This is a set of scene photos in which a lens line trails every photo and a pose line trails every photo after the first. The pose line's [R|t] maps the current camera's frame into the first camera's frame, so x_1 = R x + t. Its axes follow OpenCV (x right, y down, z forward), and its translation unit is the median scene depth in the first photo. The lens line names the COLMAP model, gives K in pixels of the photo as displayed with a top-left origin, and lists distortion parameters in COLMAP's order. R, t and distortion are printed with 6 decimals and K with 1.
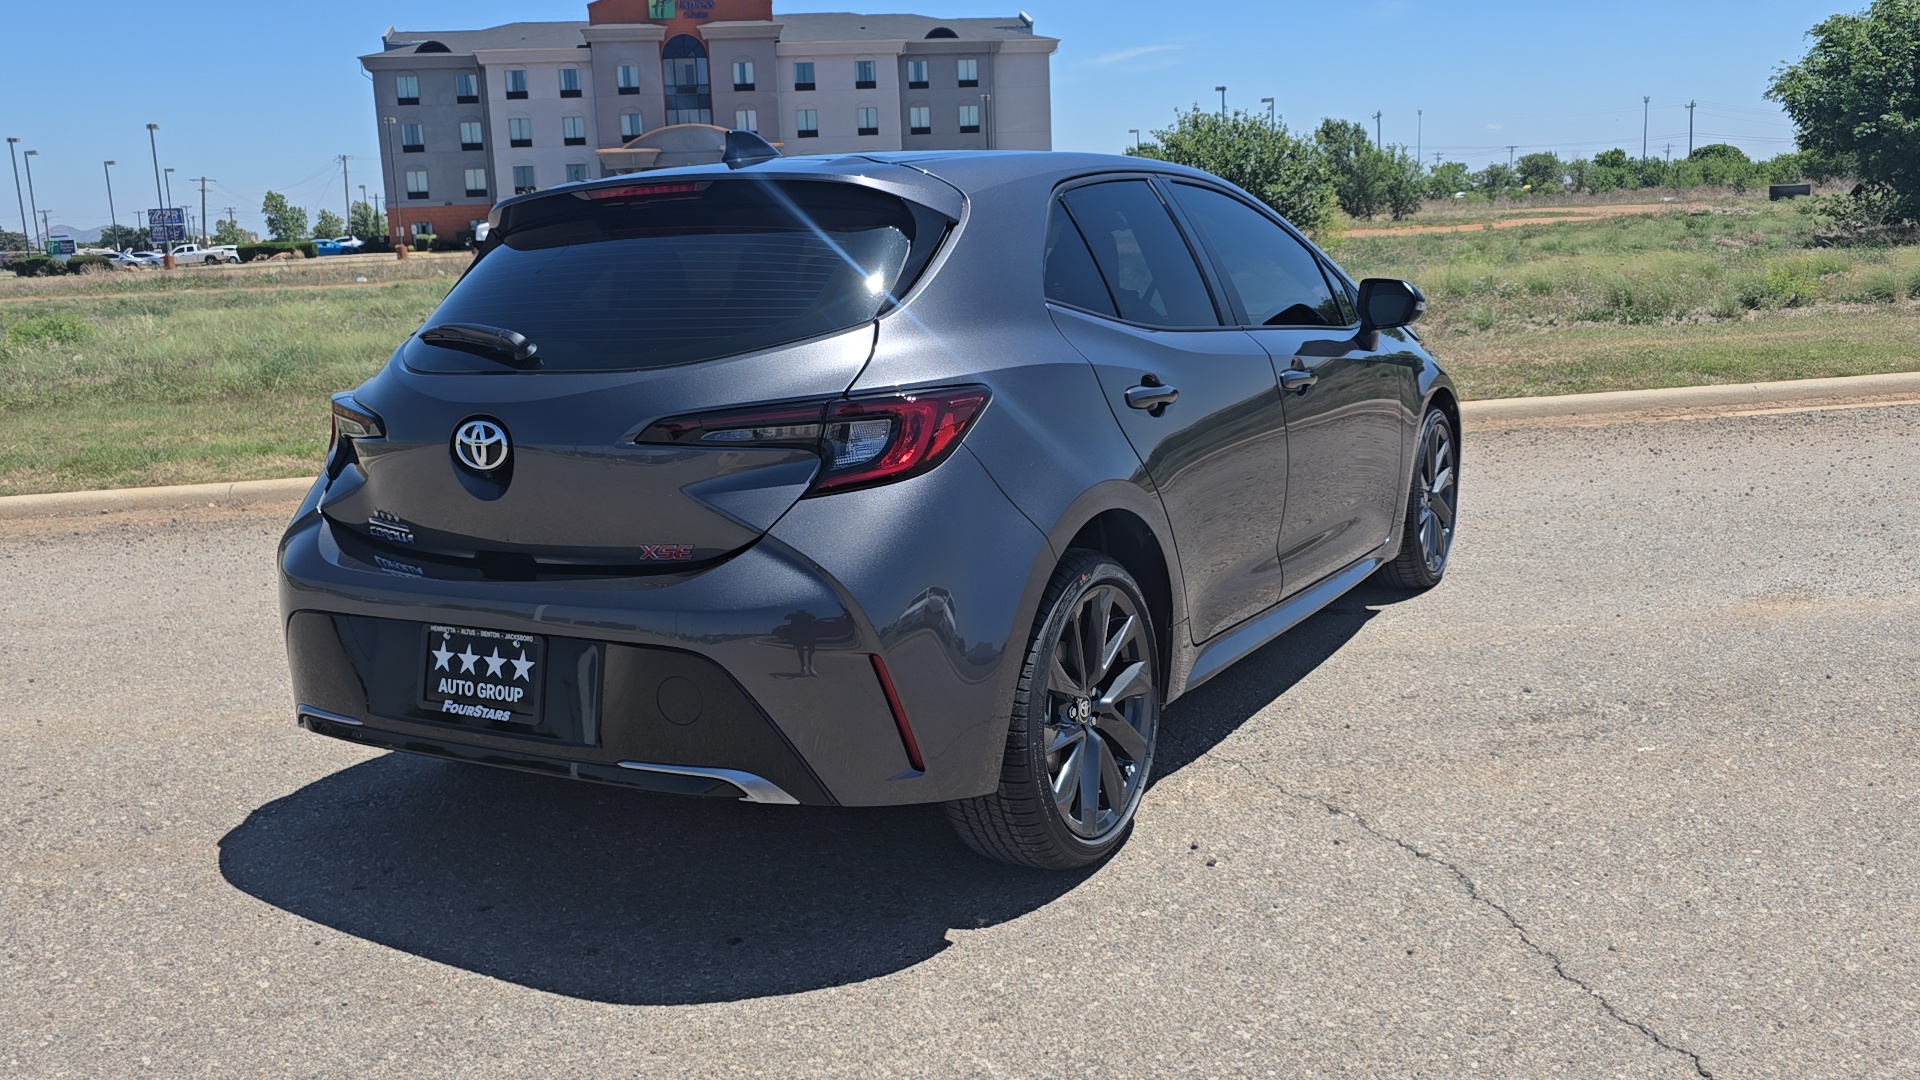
lens RADIAL K [[1603.6, 0, 954.8], [0, 1603.6, 533.7], [0, 0, 1]] dist [-0.011788, 0.020214]
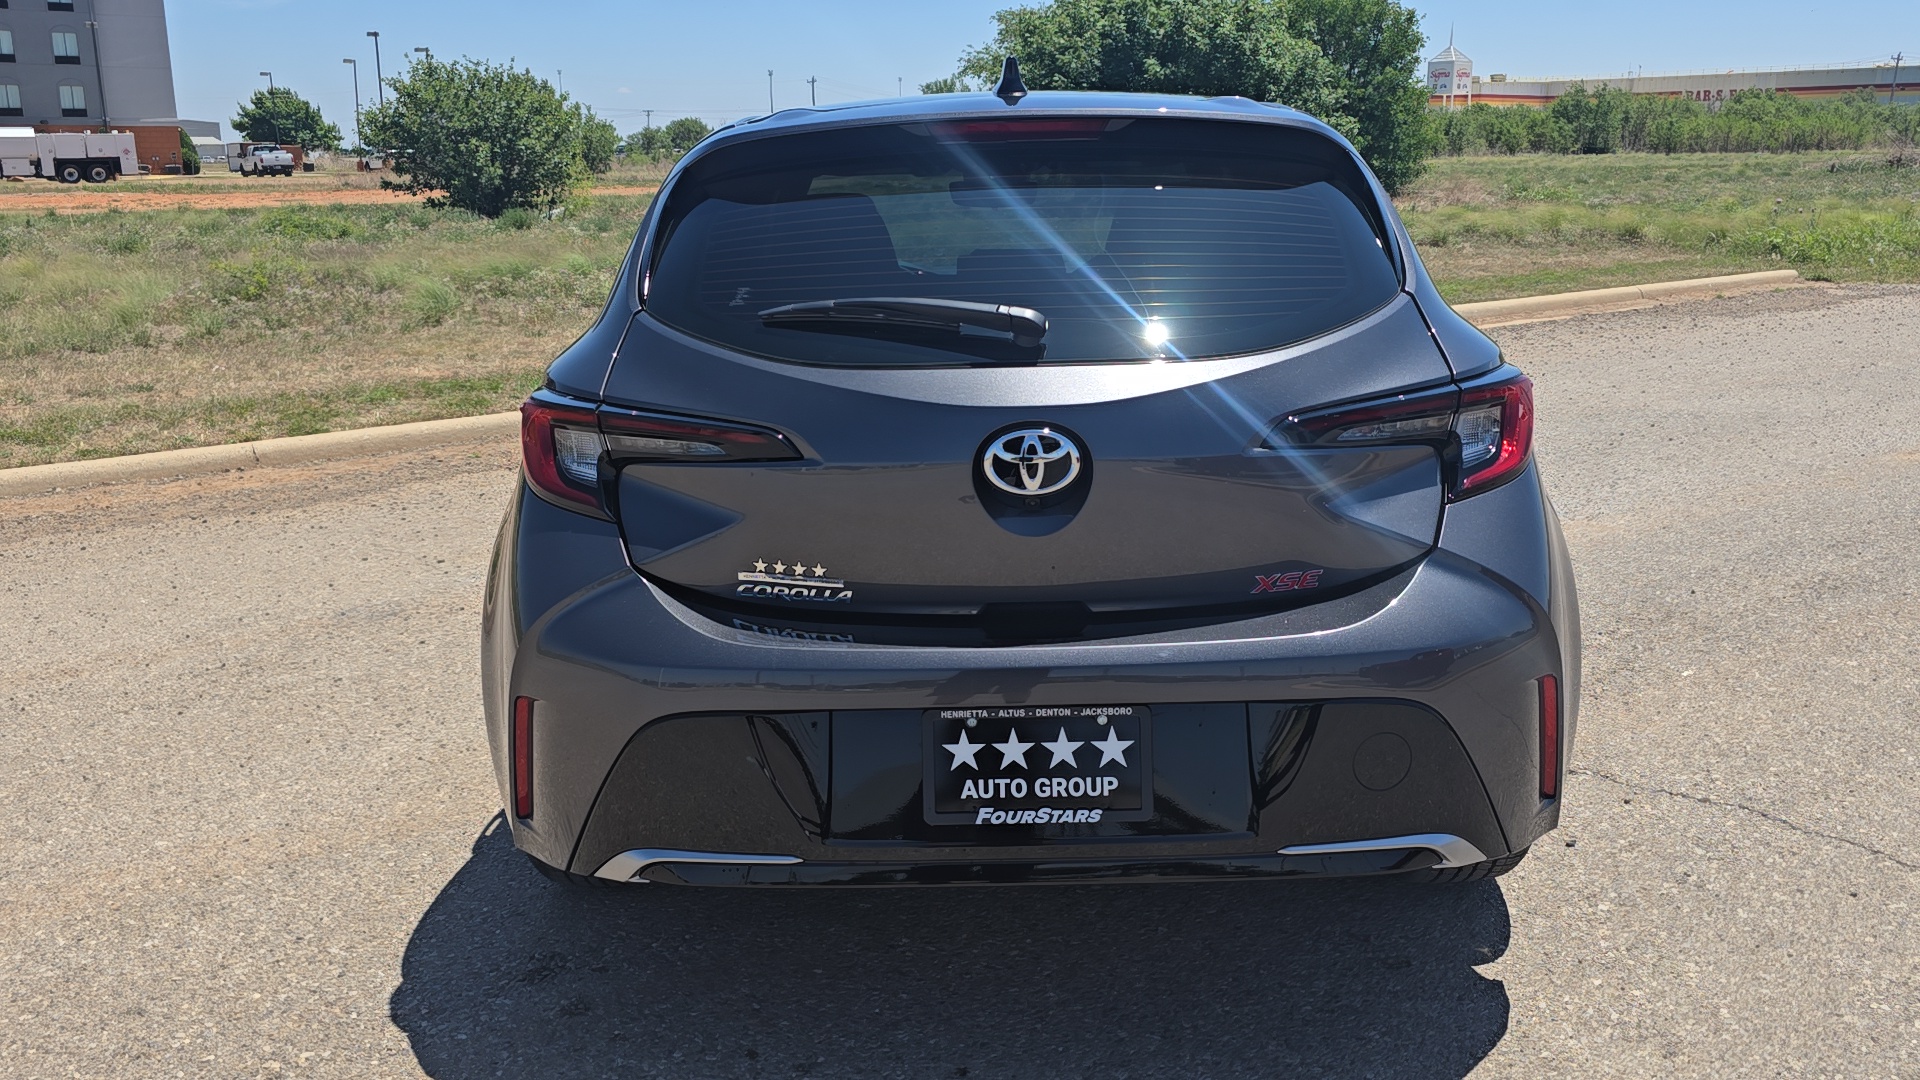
lens RADIAL K [[1603.6, 0, 957.0], [0, 1603.6, 534.0], [0, 0, 1]] dist [-0.011788, 0.020214]
pose [[0.867299, -0.080714, 0.491200, -0.689395], [0.068526, 0.996731, 0.042788, -0.055816], [-0.493048, -0.003450, 0.869996, 0.365264]]
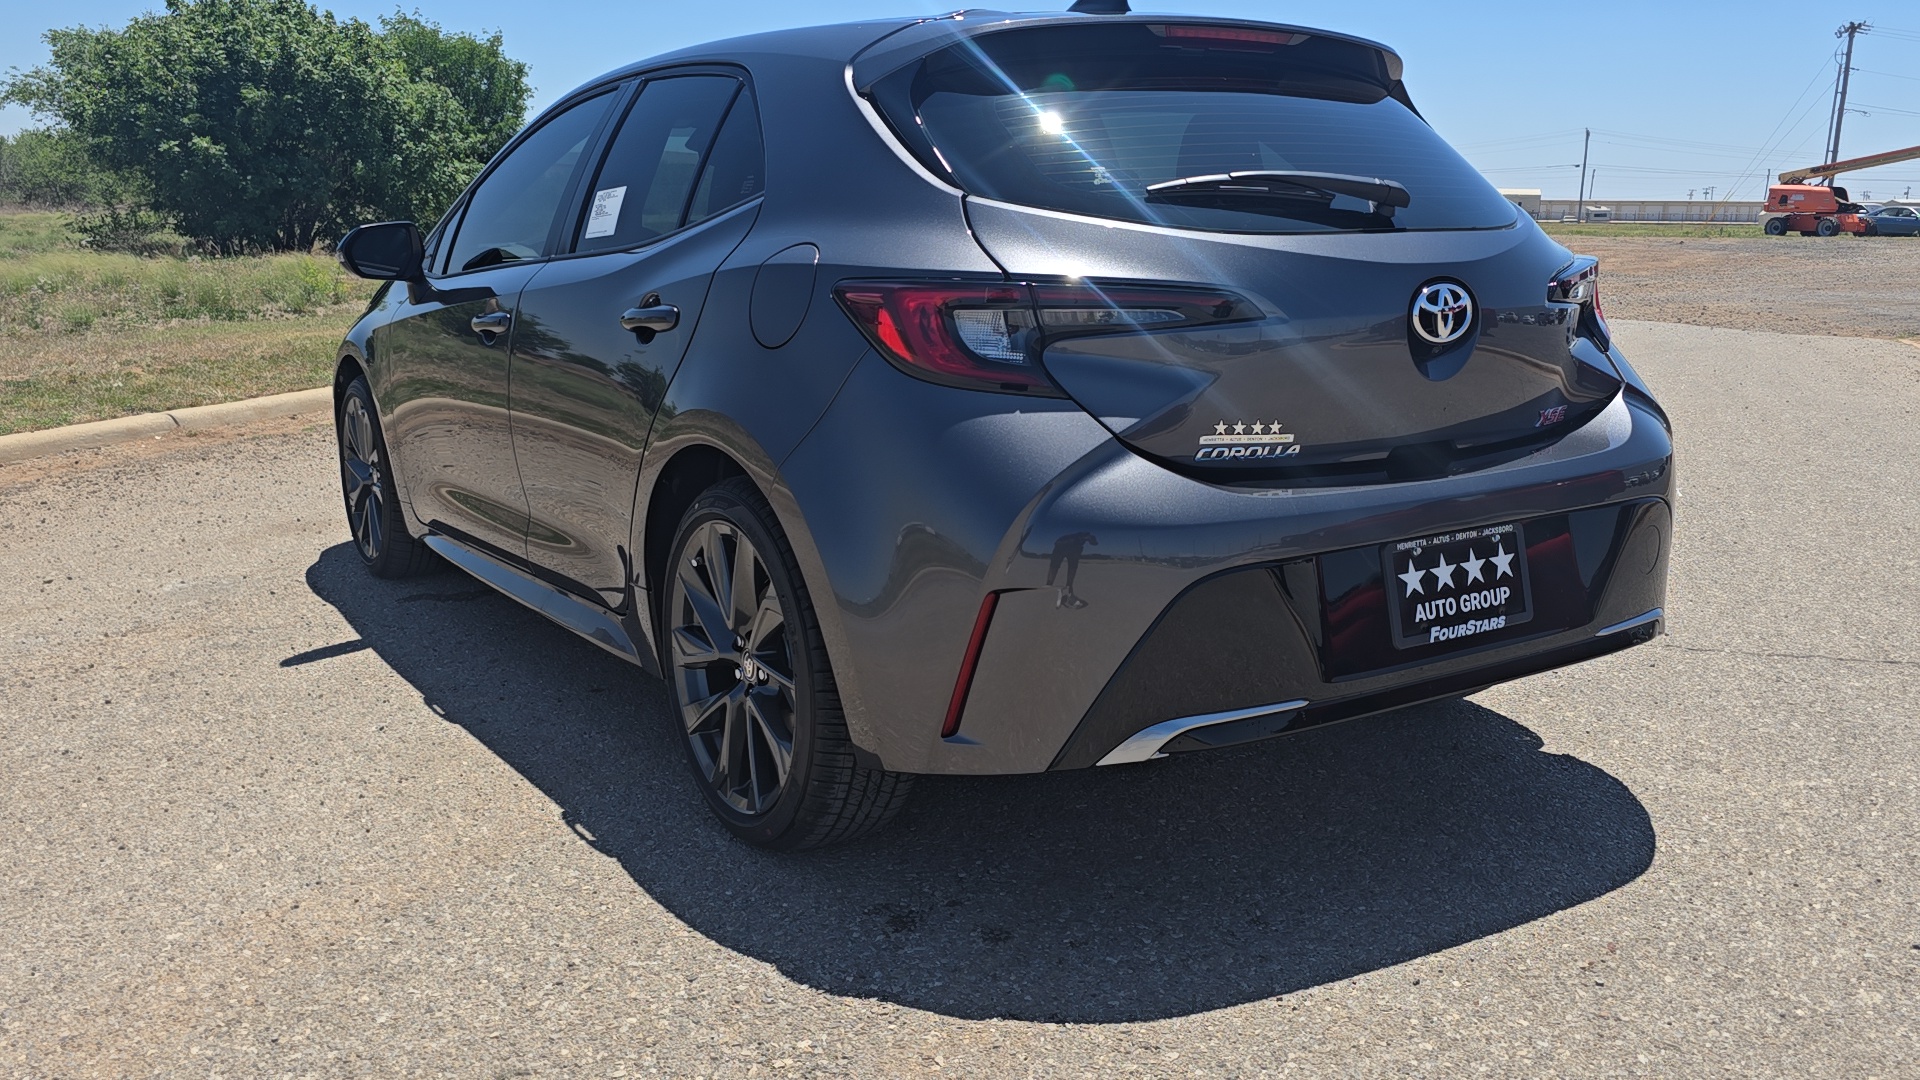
lens RADIAL K [[1603.6, 0, 953.8], [0, 1603.6, 543.0], [0, 0, 1]] dist [-0.011788, 0.020214]
pose [[0.457570, -0.136406, 0.878648, -1.155741], [0.147393, 0.986128, 0.076334, -0.037853], [-0.876872, 0.094578, 0.471328, 0.834413]]
